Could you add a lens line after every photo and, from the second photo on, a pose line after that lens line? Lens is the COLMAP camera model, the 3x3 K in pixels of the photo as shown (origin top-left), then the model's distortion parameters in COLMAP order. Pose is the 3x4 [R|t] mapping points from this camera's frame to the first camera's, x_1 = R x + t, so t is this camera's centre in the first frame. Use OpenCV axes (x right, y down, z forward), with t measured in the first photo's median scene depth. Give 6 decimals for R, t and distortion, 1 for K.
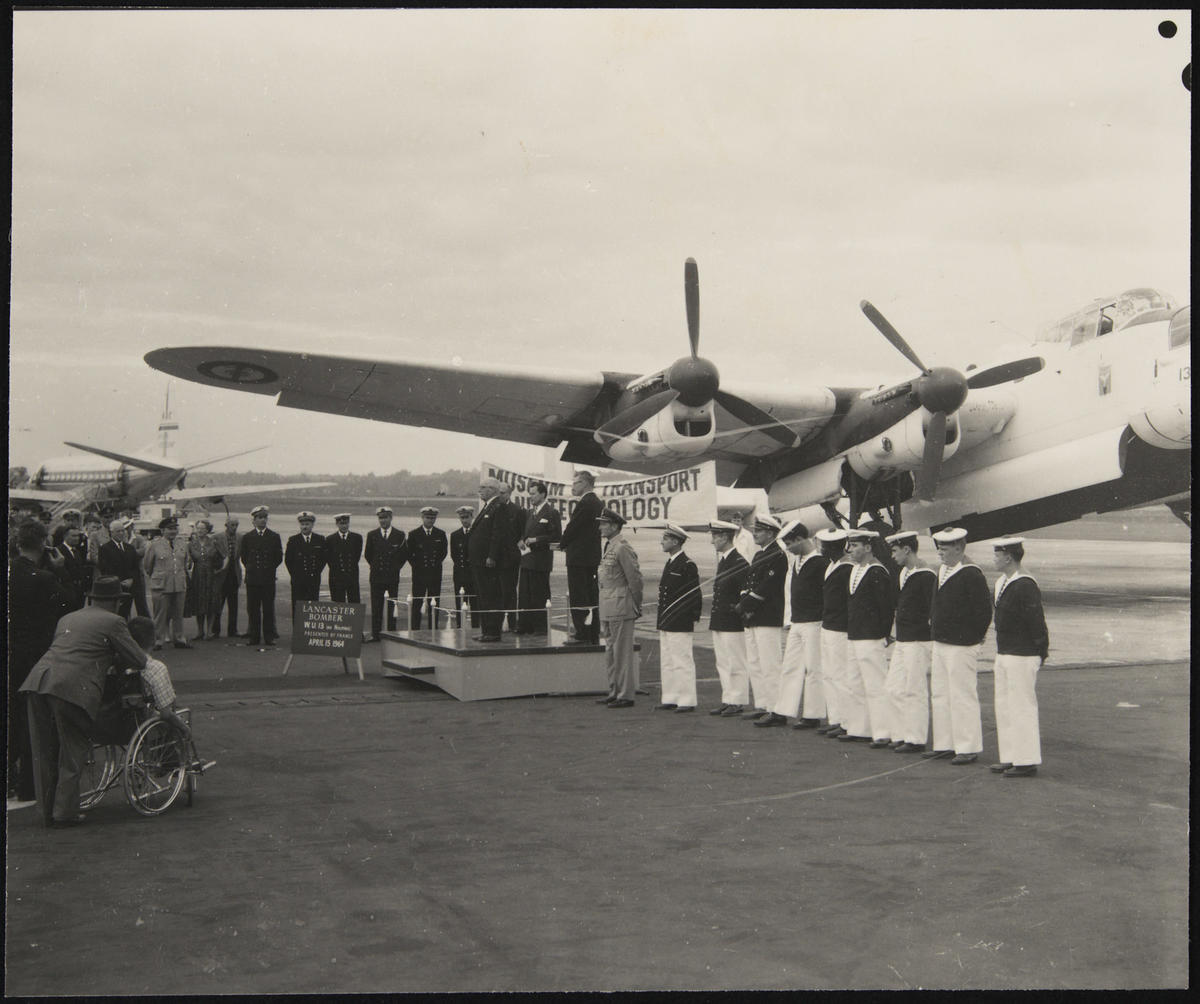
lens RADIAL K [[1983.7, 0, 600.4], [0, 1983.7, 503.0], [0, 0, 1]] dist [-0.044875, 0.000000]
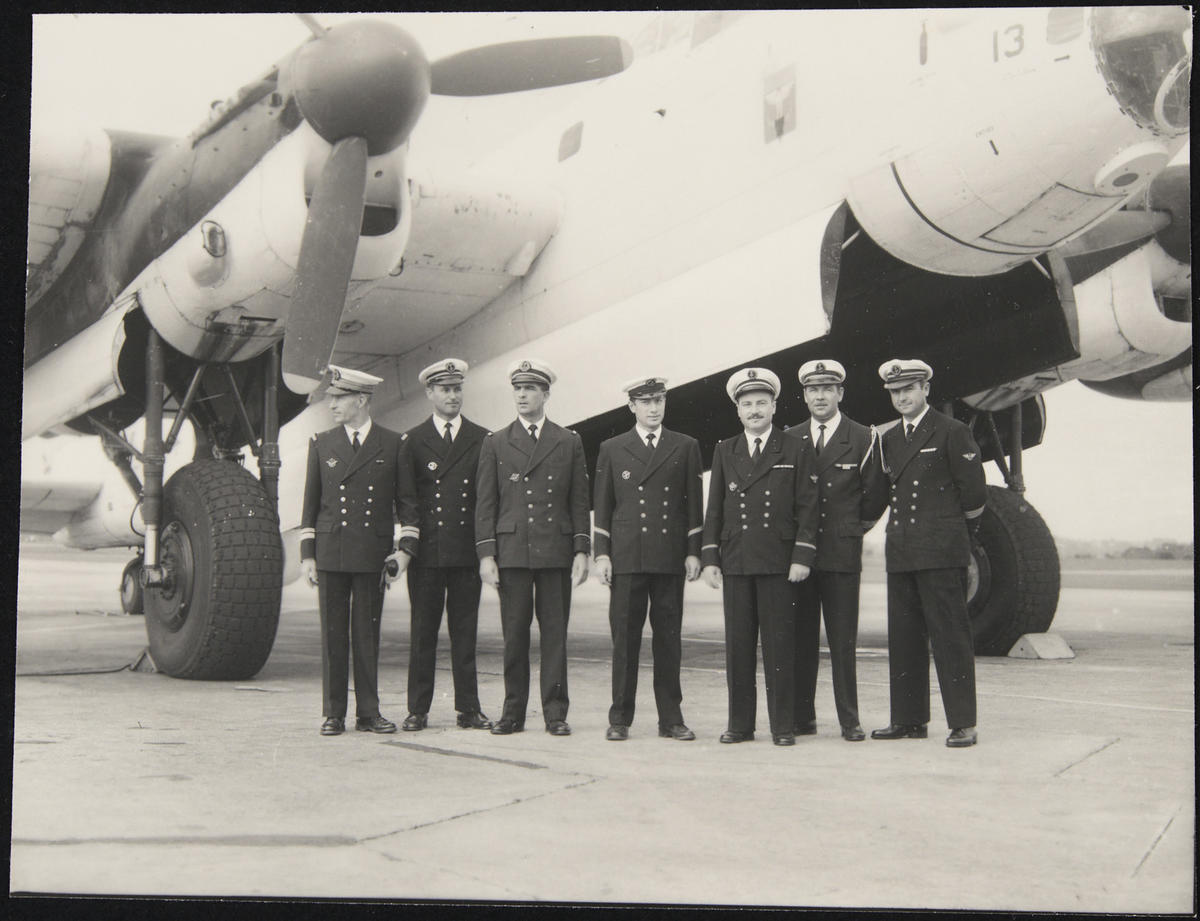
lens RADIAL K [[1878.2, 0, 594.8], [0, 1878.2, 464.9], [0, 0, 1]] dist [-0.035925, 0.000000]
pose [[0.976571, 0.020623, 0.214207, 0.139137], [-0.010413, 0.998760, -0.048687, 0.028795], [-0.214945, 0.045315, 0.975574, 0.640781]]
